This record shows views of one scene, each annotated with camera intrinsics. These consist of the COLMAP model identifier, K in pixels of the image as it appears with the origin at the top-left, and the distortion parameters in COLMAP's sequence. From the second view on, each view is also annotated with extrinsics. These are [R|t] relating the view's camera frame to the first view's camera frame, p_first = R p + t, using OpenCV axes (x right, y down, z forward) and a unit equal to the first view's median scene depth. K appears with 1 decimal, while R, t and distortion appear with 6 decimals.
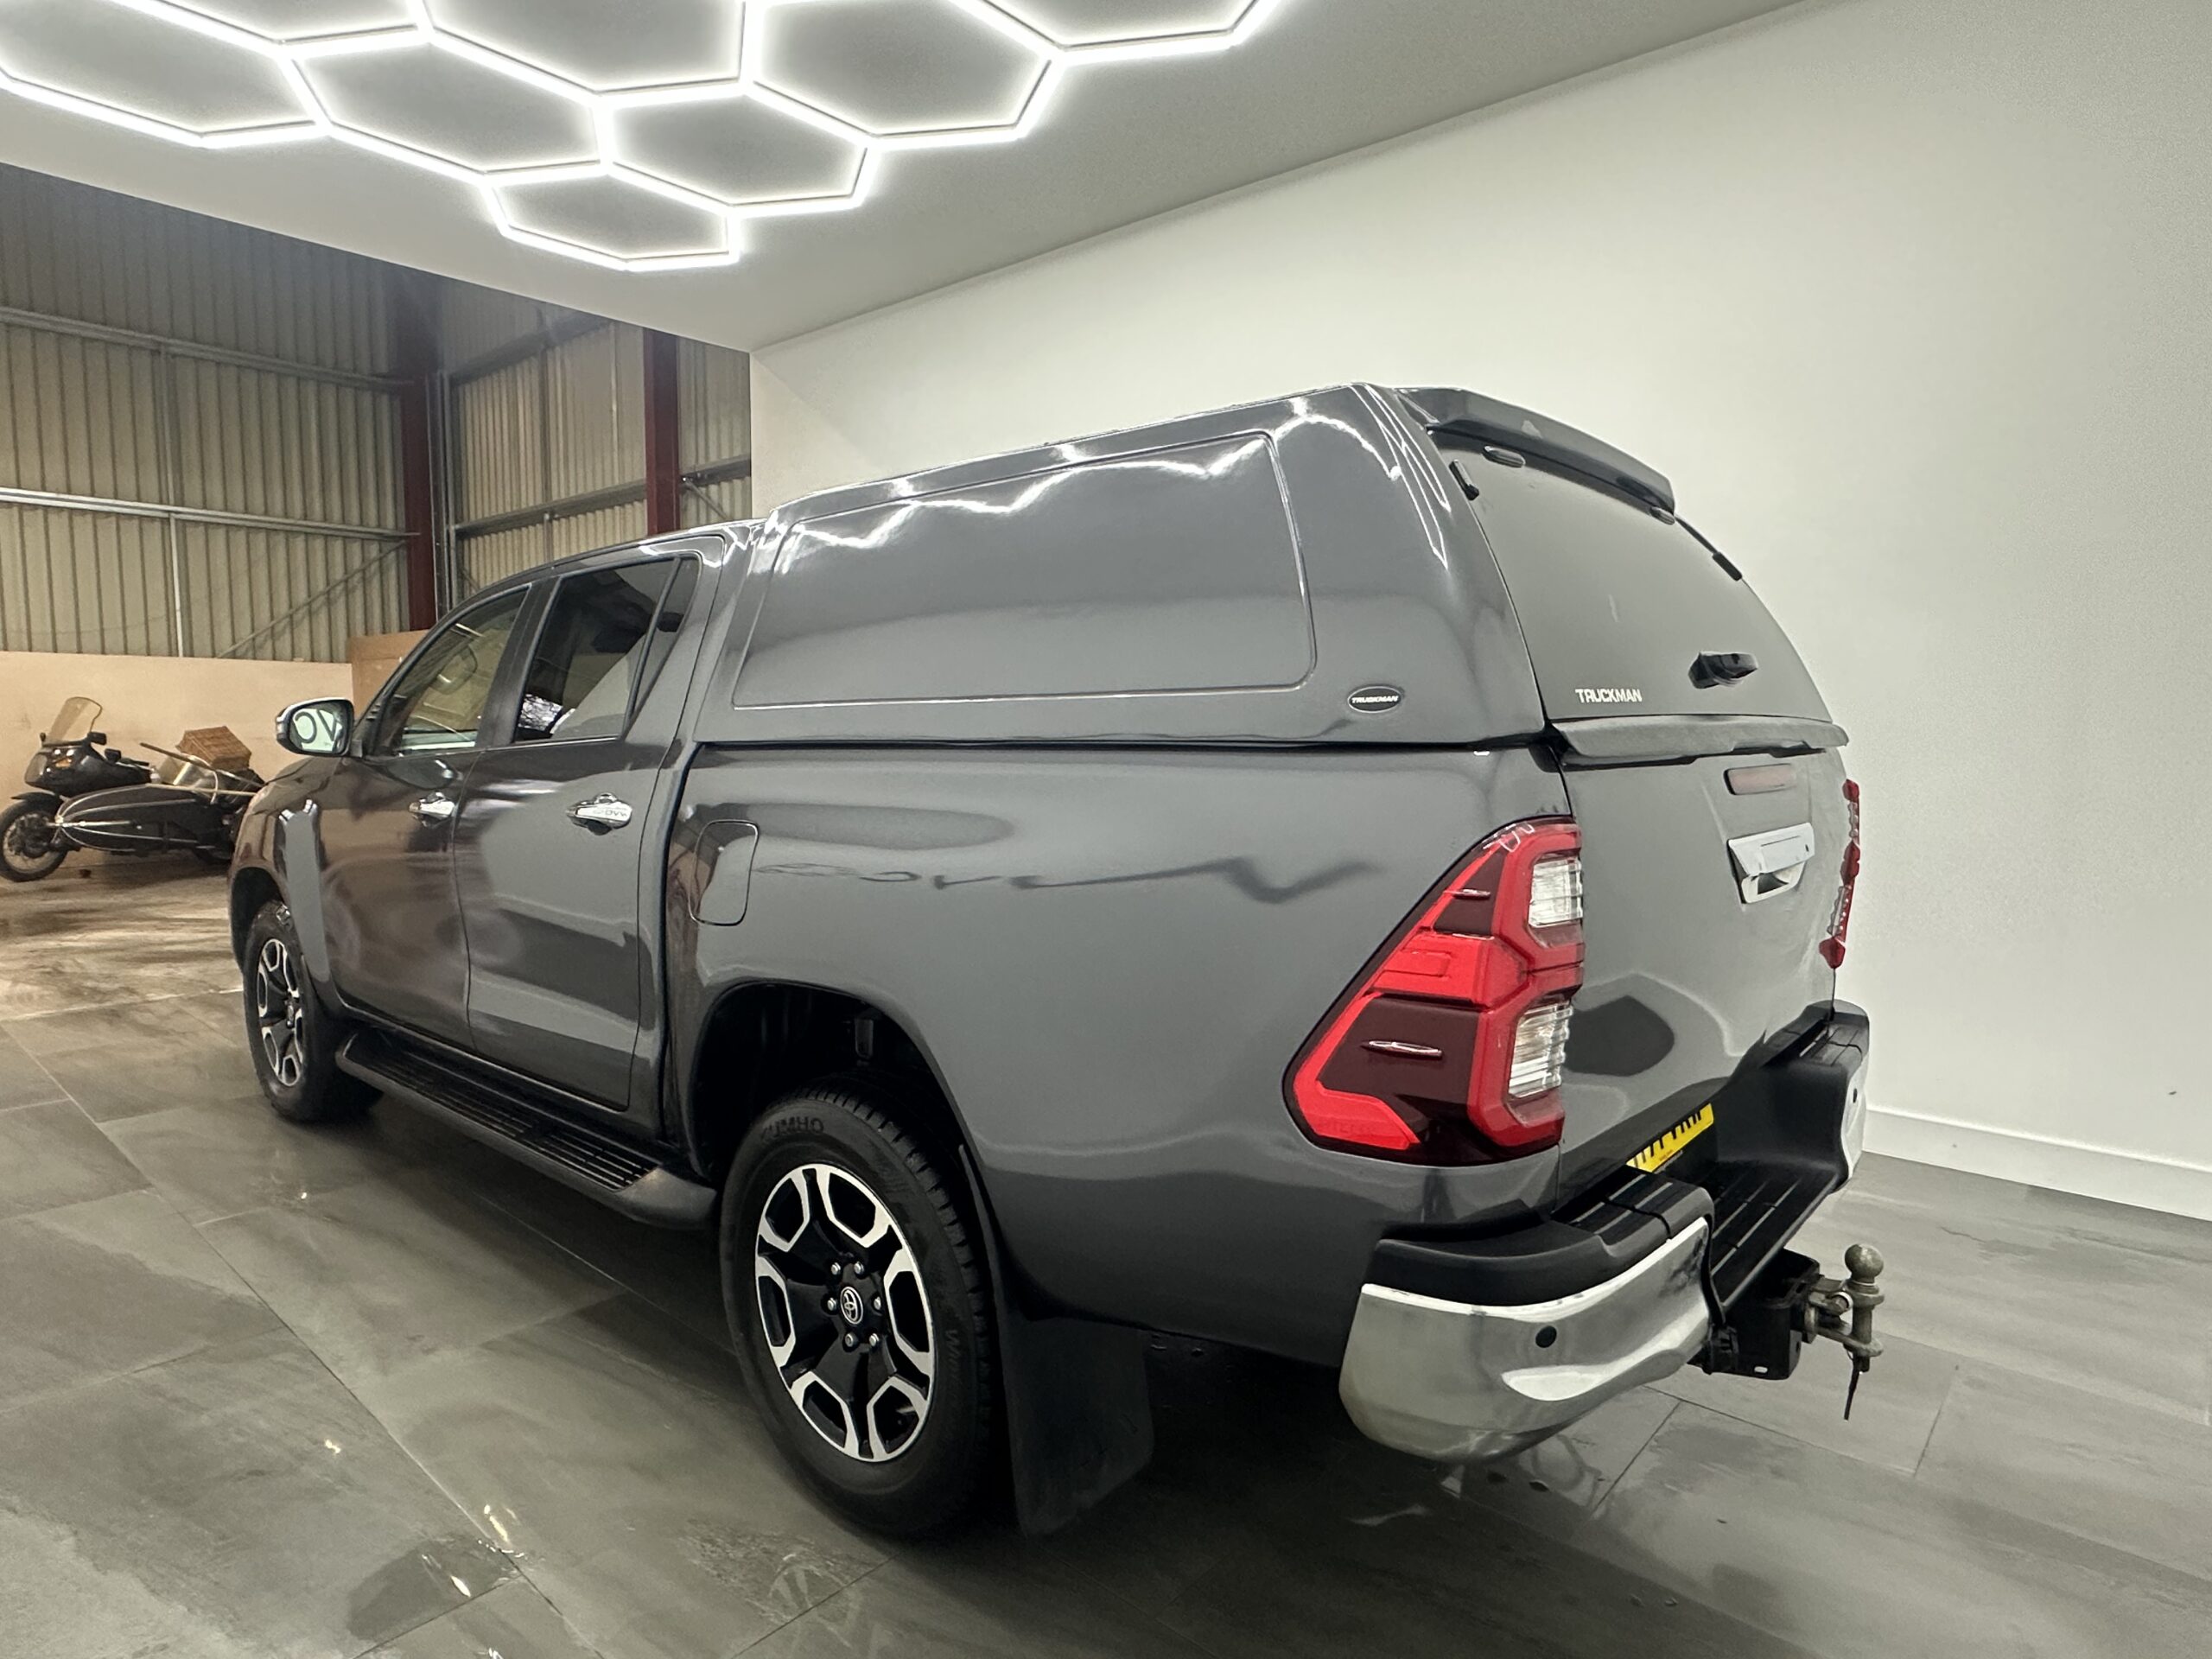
lens RADIAL K [[1250.7, 0, 1106.0], [0, 1250.7, 829.5], [0, 0, 1]] dist [-0.004227, -0.001102]
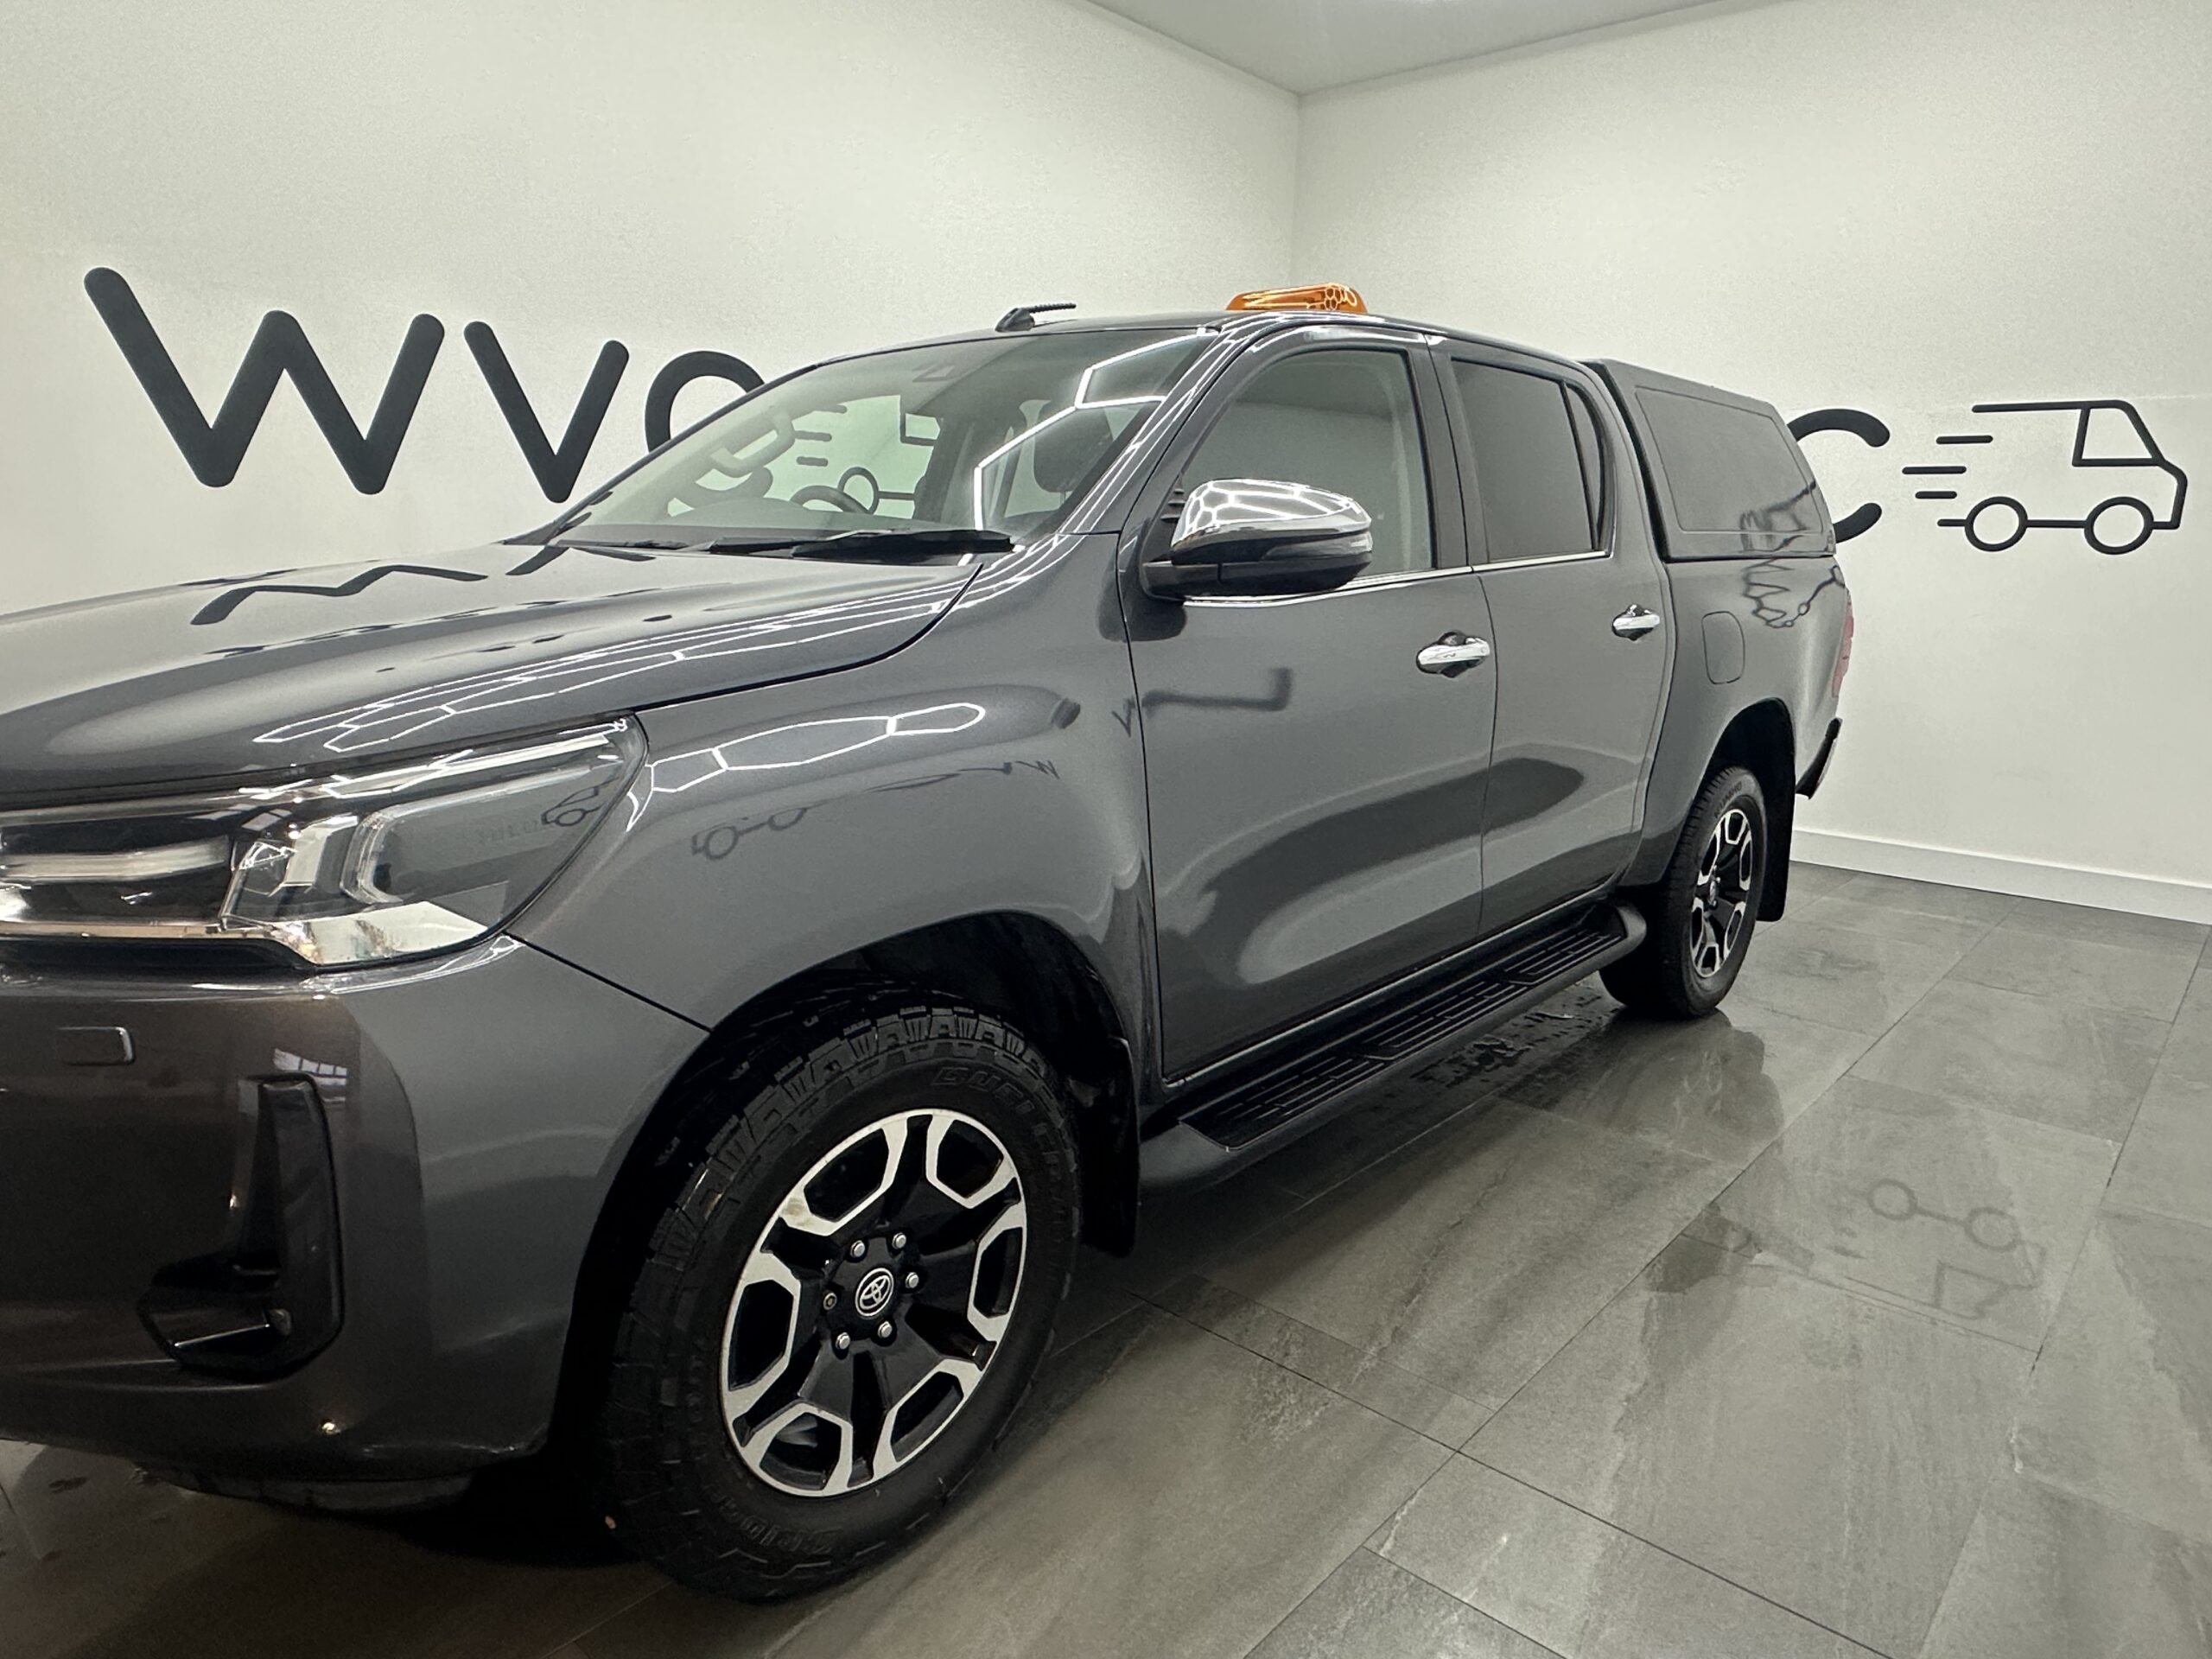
lens RADIAL K [[1403.8, 0, 1106.0], [0, 1403.8, 829.5], [0, 0, 1]] dist [-0.003868, 0.002066]
pose [[-0.003704, -0.212620, 0.977128, -1.331836], [0.063415, 0.975118, 0.212423, -0.103683], [-0.997980, 0.062751, 0.009872, 1.169218]]
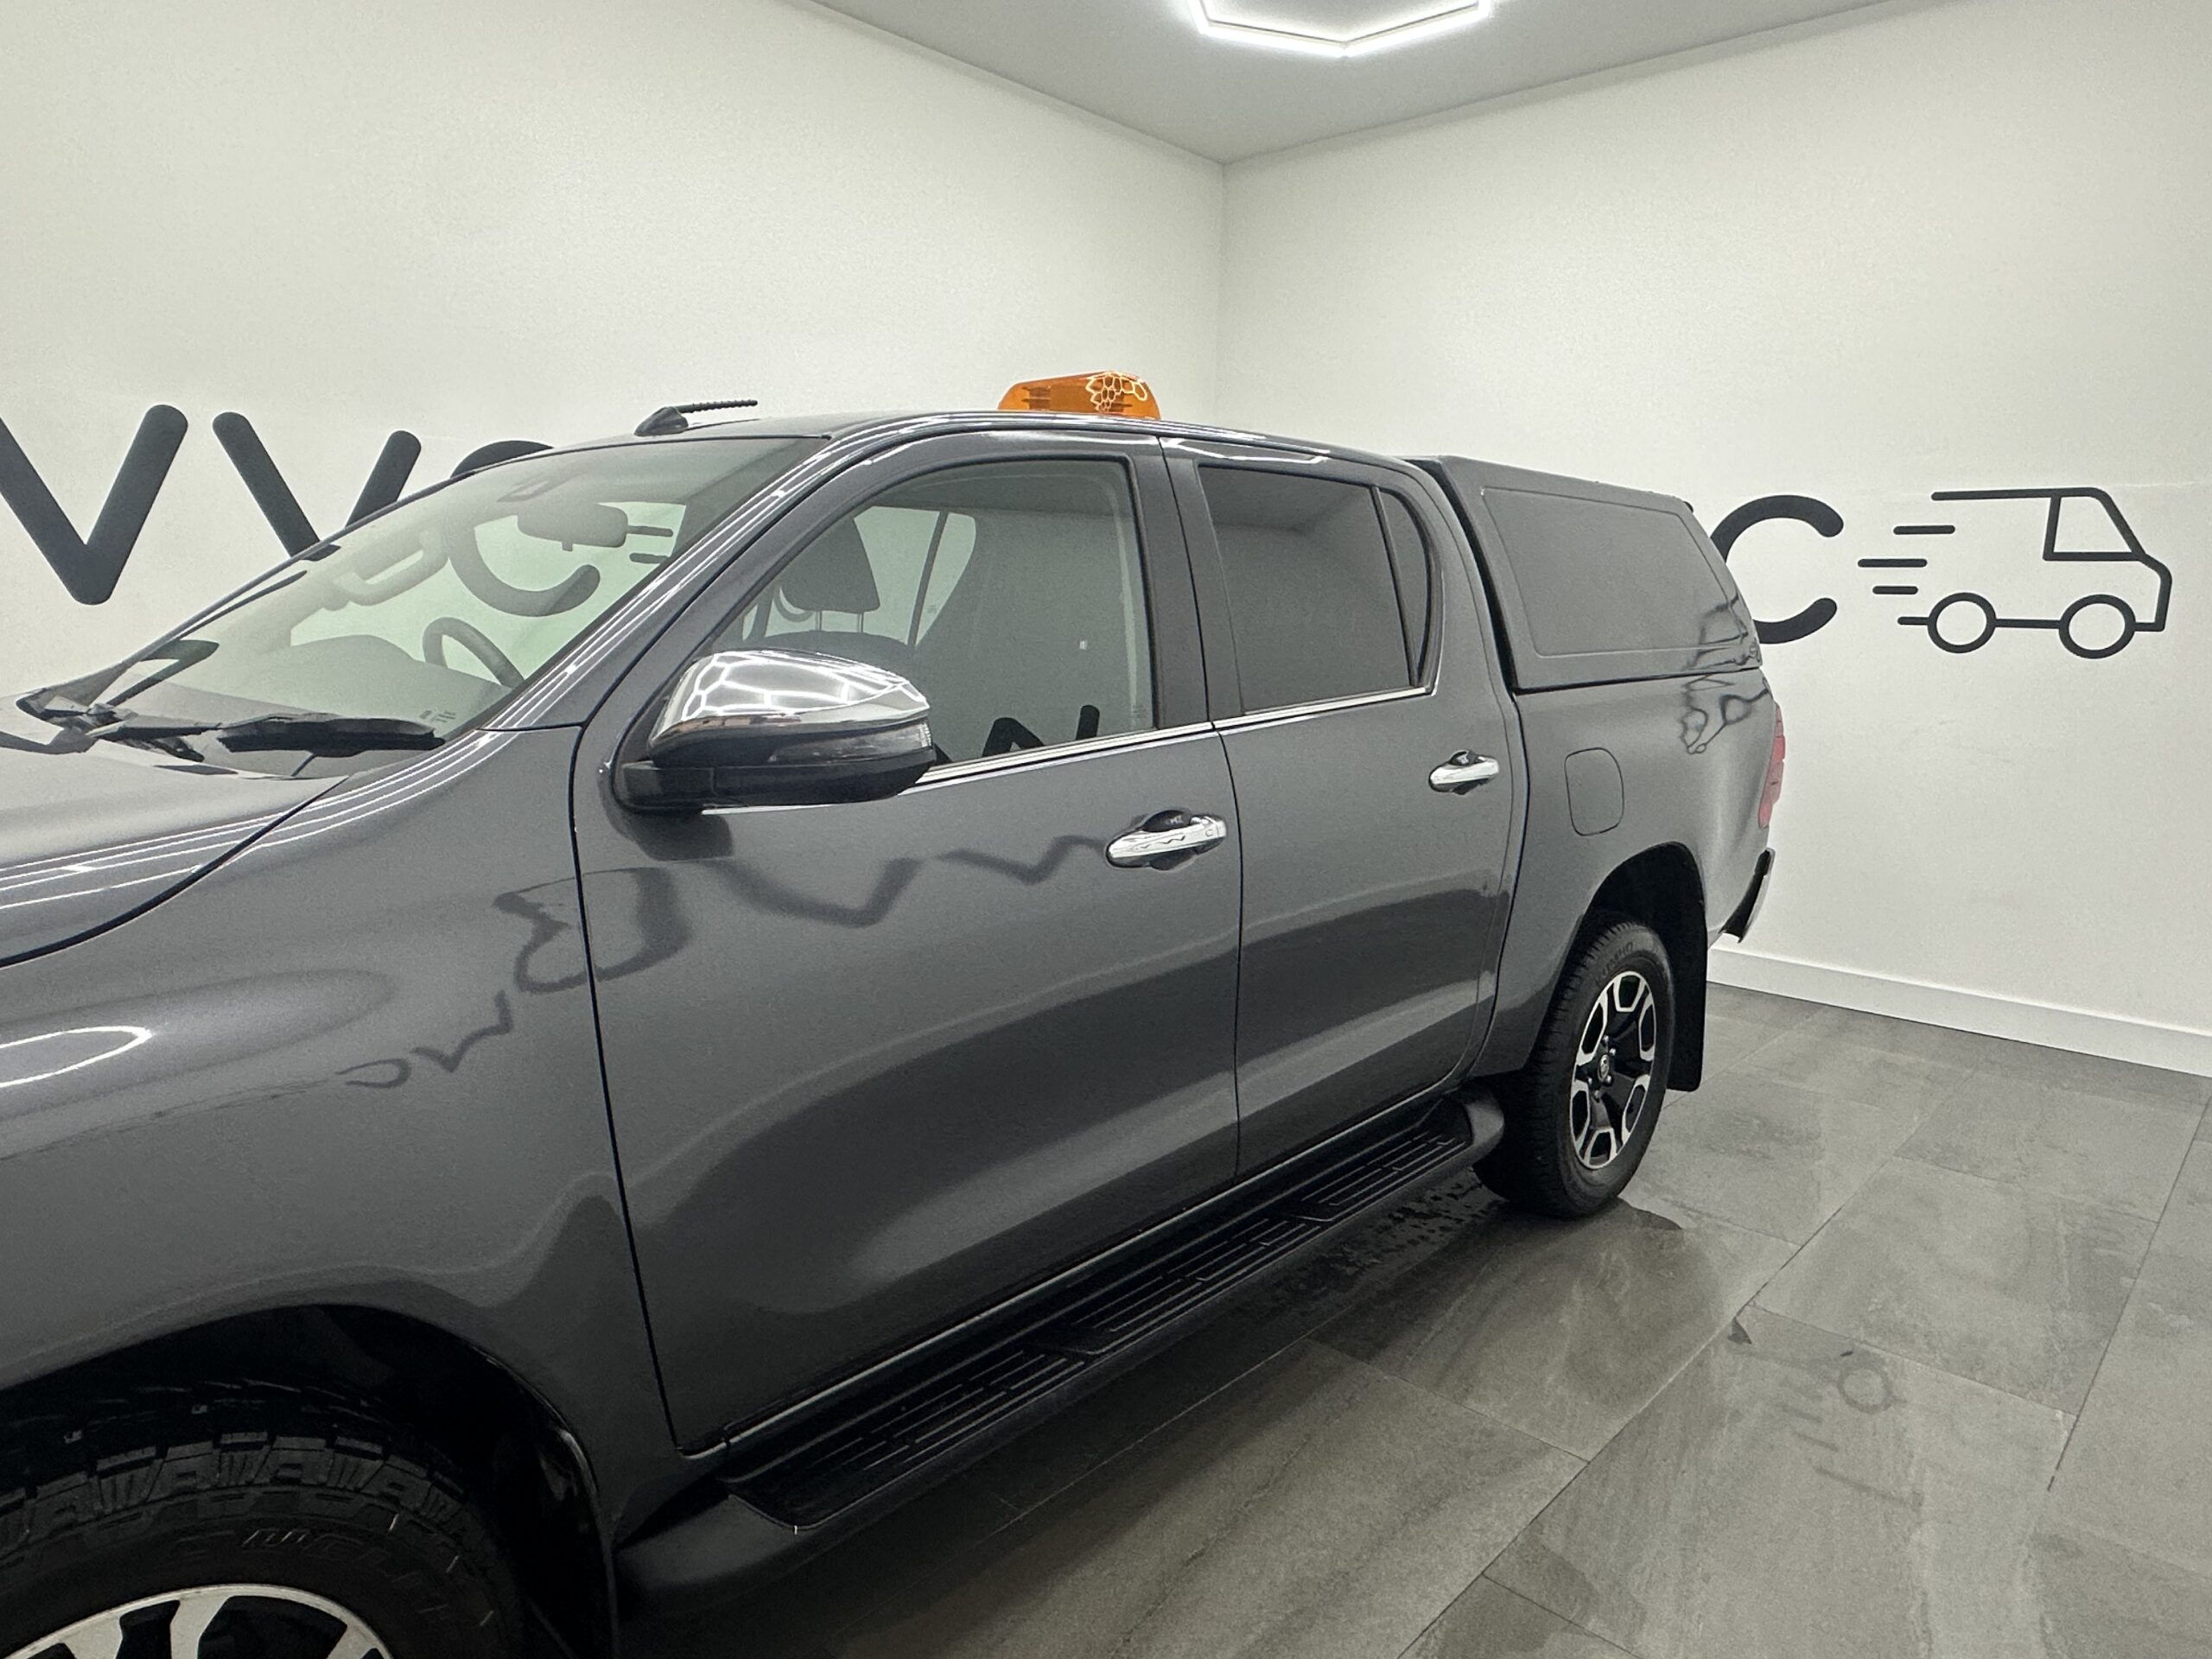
lens RADIAL K [[1403.8, 0, 1106.0], [0, 1403.8, 829.5], [0, 0, 1]] dist [-0.003868, 0.002066]
pose [[0.017091, -0.168667, 0.985525, -1.152340], [0.065264, 0.983755, 0.167233, -0.130585], [-0.997722, 0.061461, 0.027821, 0.983507]]
